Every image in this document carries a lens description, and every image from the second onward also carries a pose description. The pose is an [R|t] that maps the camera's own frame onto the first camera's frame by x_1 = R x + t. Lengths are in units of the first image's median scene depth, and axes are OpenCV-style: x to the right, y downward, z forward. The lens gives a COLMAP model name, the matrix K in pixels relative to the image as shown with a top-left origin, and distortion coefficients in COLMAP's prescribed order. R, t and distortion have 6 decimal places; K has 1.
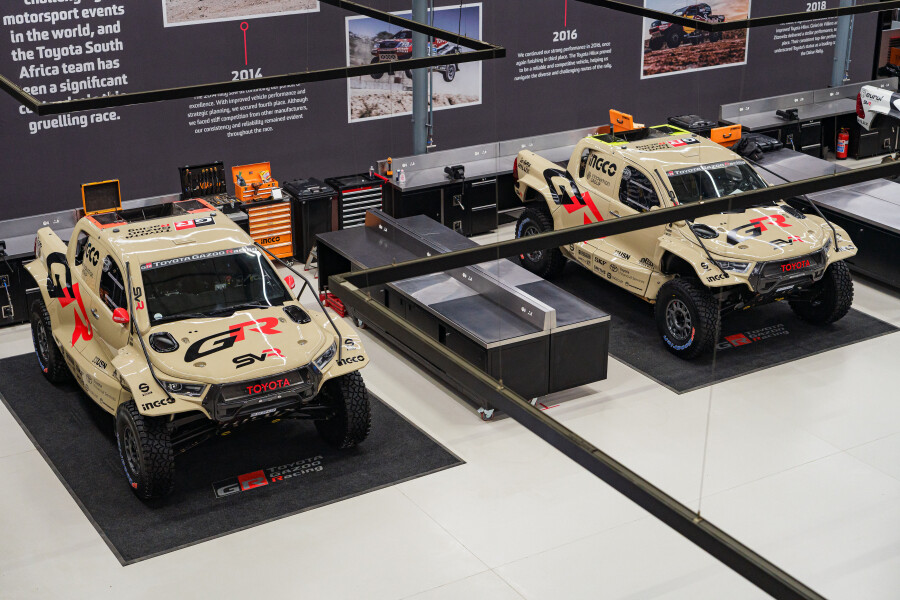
lens RADIAL K [[1408.2, 0, 448.2], [0, 1408.2, 295.2], [0, 0, 1]] dist [0.017109, 0.000000]
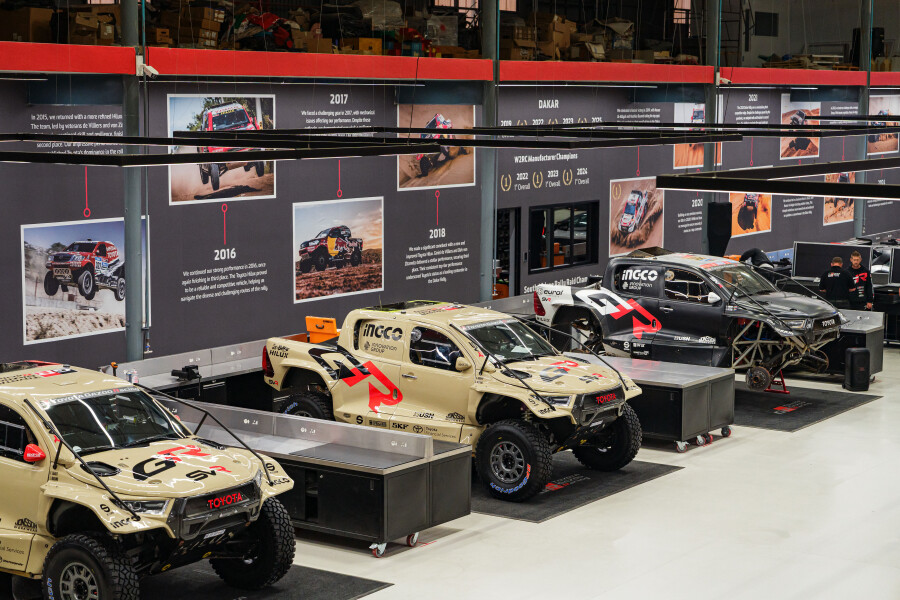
lens RADIAL K [[1763.7, 0, 451.6], [0, 1763.7, 303.6], [0, 0, 1]] dist [0.013854, 0.000000]
pose [[0.909271, -0.039241, 0.414350, -0.321571], [0.140167, 0.966262, -0.216080, 0.144955], [-0.391891, 0.254554, 0.884095, -0.093520]]
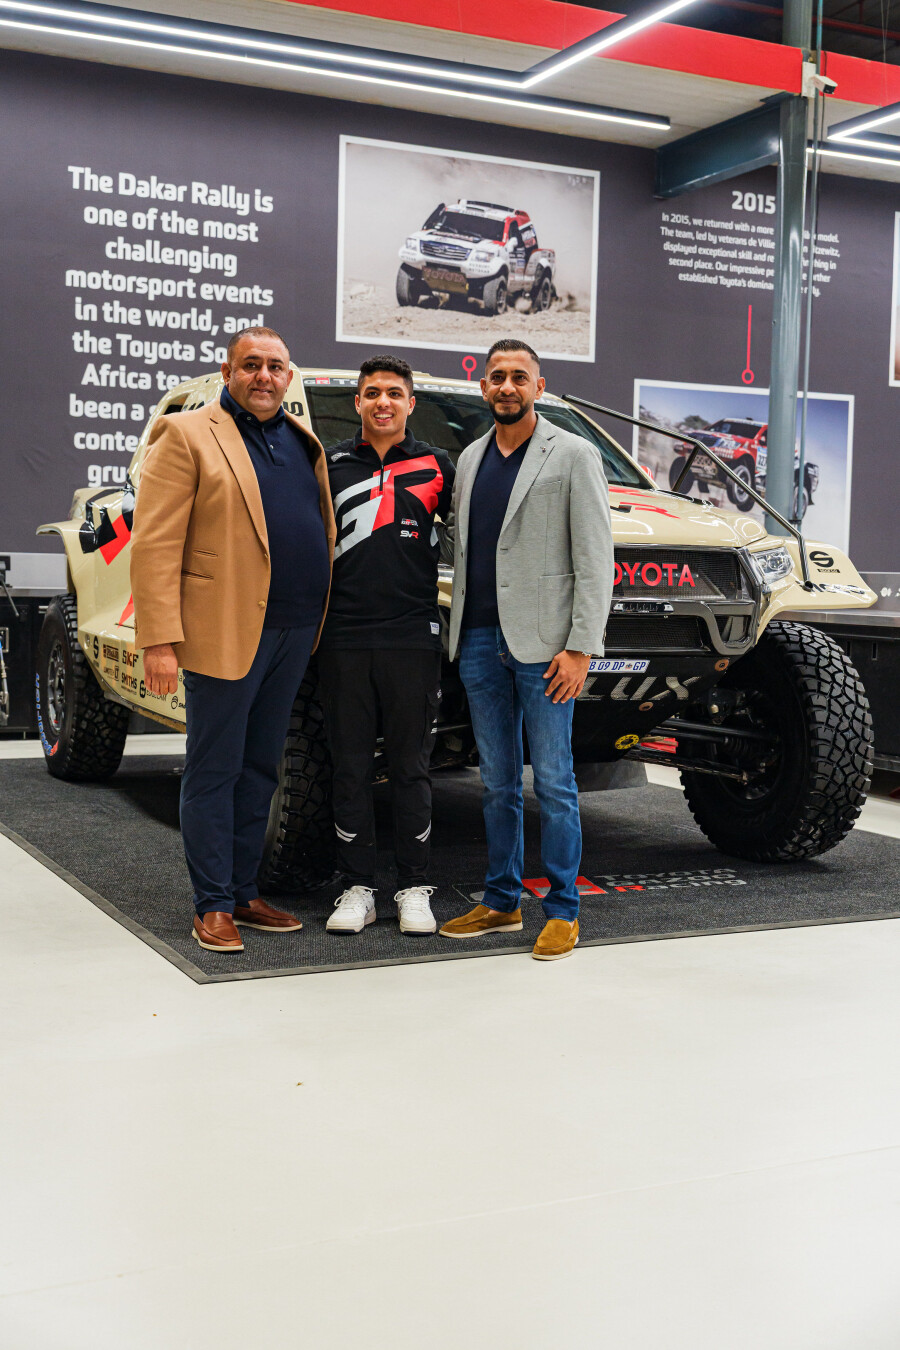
lens RADIAL K [[1673.2, 0, 445.2], [0, 1673.2, 683.1], [0, 0, 1]] dist [0.013316, 0.000000]
pose [[0.995326, 0.032749, -0.090853, -0.093208], [-0.058306, 0.953719, -0.294992, 0.148965], [0.076987, 0.298910, 0.951171, 0.405603]]
